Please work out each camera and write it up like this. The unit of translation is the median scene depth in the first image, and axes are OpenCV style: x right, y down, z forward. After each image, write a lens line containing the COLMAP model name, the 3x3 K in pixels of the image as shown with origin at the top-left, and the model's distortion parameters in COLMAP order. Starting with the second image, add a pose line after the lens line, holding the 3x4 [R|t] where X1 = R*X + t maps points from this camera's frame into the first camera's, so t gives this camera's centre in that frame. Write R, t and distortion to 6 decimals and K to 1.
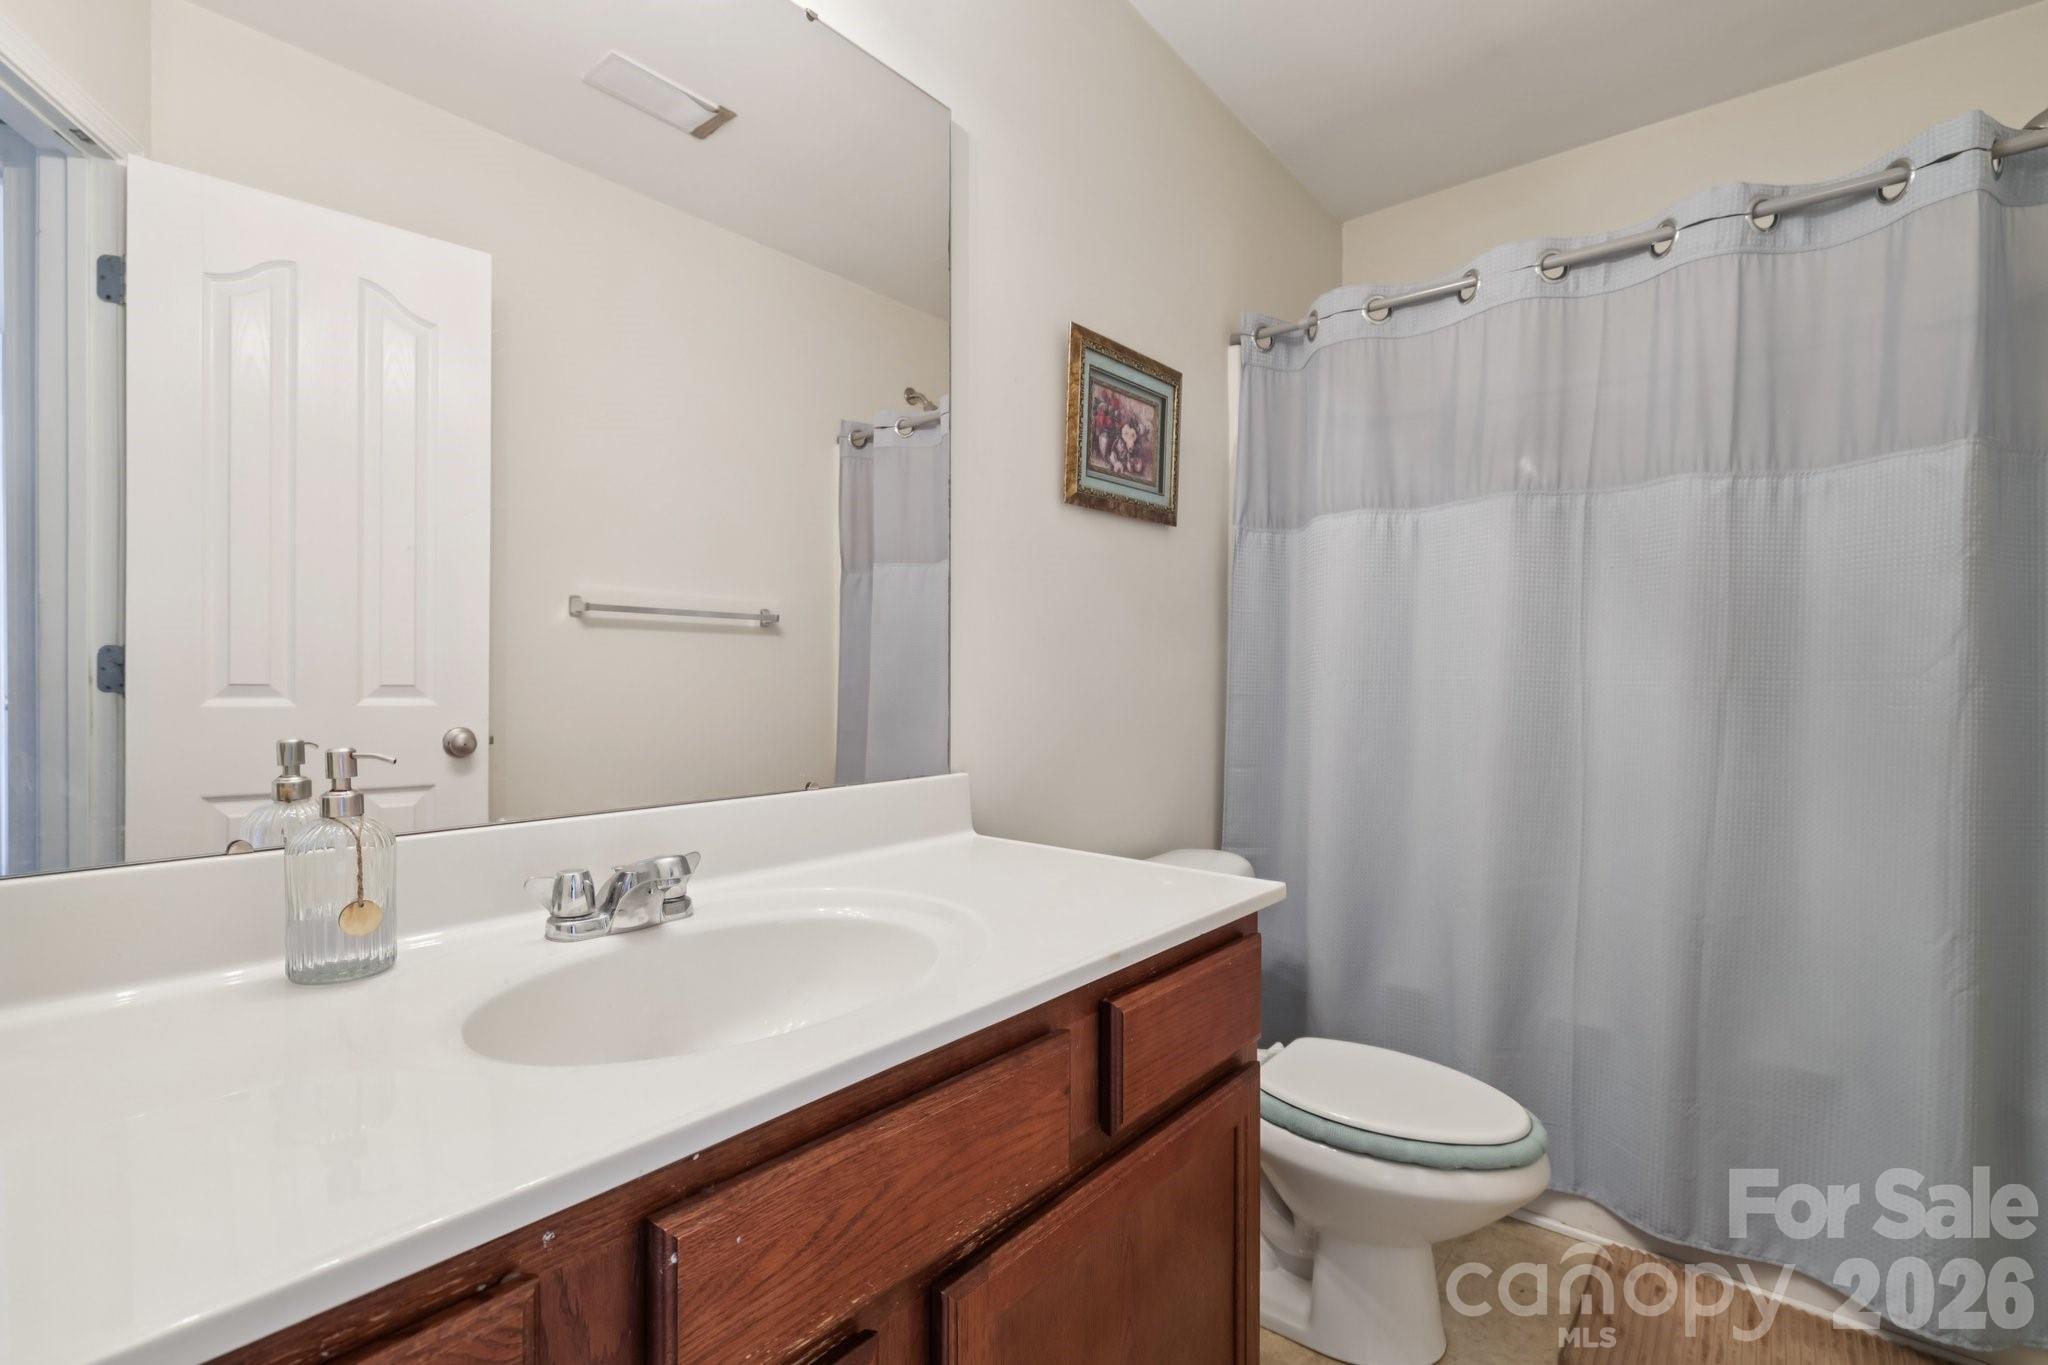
lens RADIAL K [[933.9, 0, 1024.6], [0, 933.9, 678.9], [0, 0, 1]] dist [-0.000019, -0.000001]
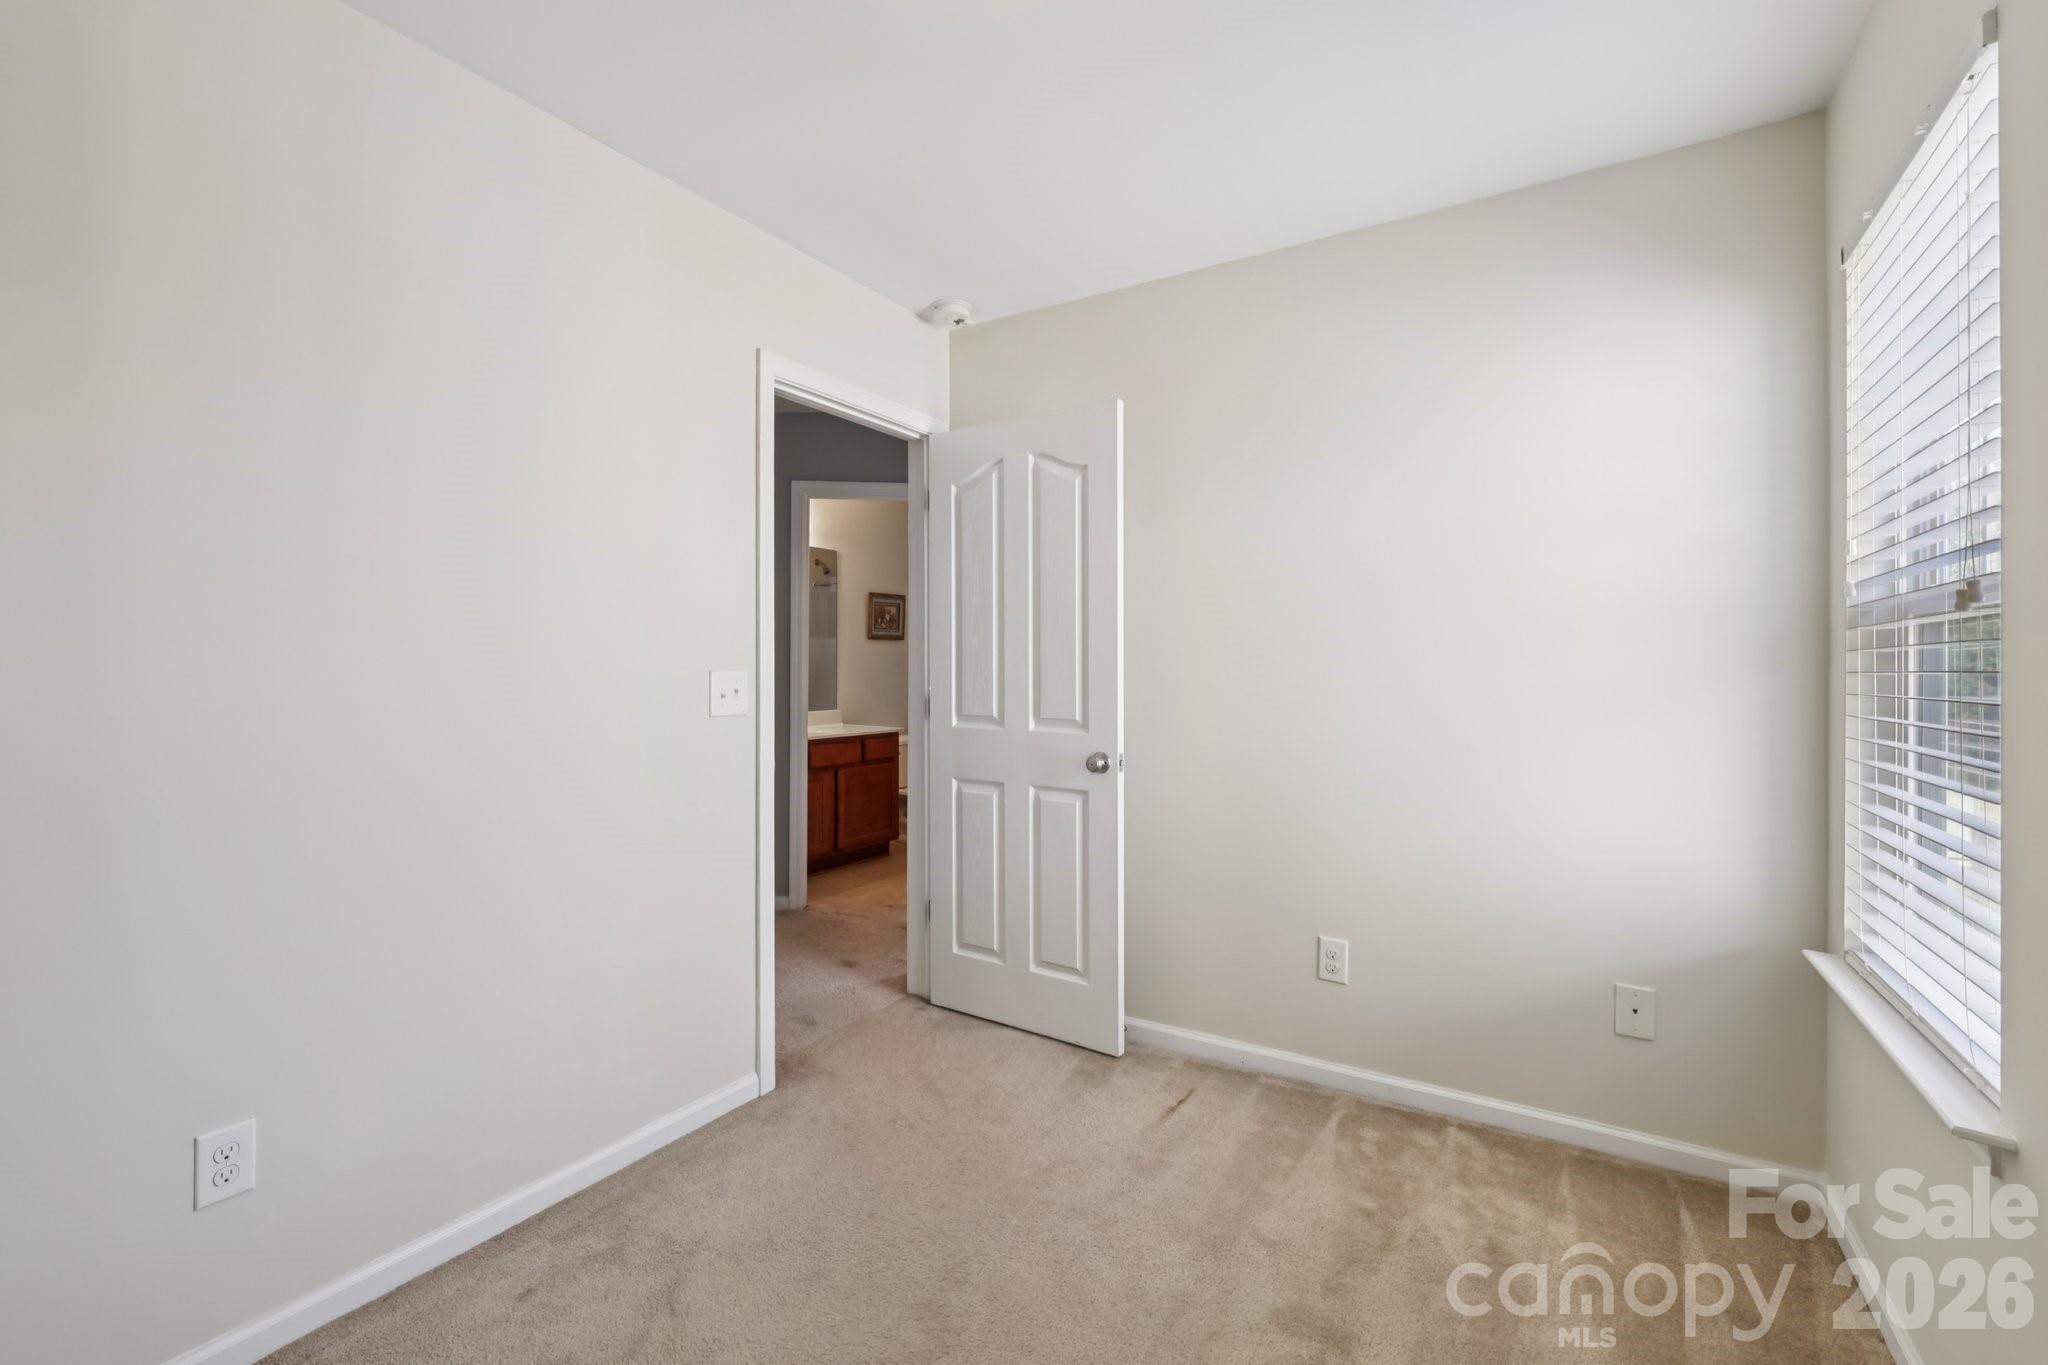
lens RADIAL K [[860.2, 0, 1026.3], [0, 860.2, 678.0], [0, 0, 1]] dist [-0.001642, -0.000188]
pose [[0.989813, -0.009623, 0.142051, 0.176097], [0.009870, 0.999951, -0.001038, -0.020902], [-0.142034, 0.002430, 0.989859, -2.448221]]
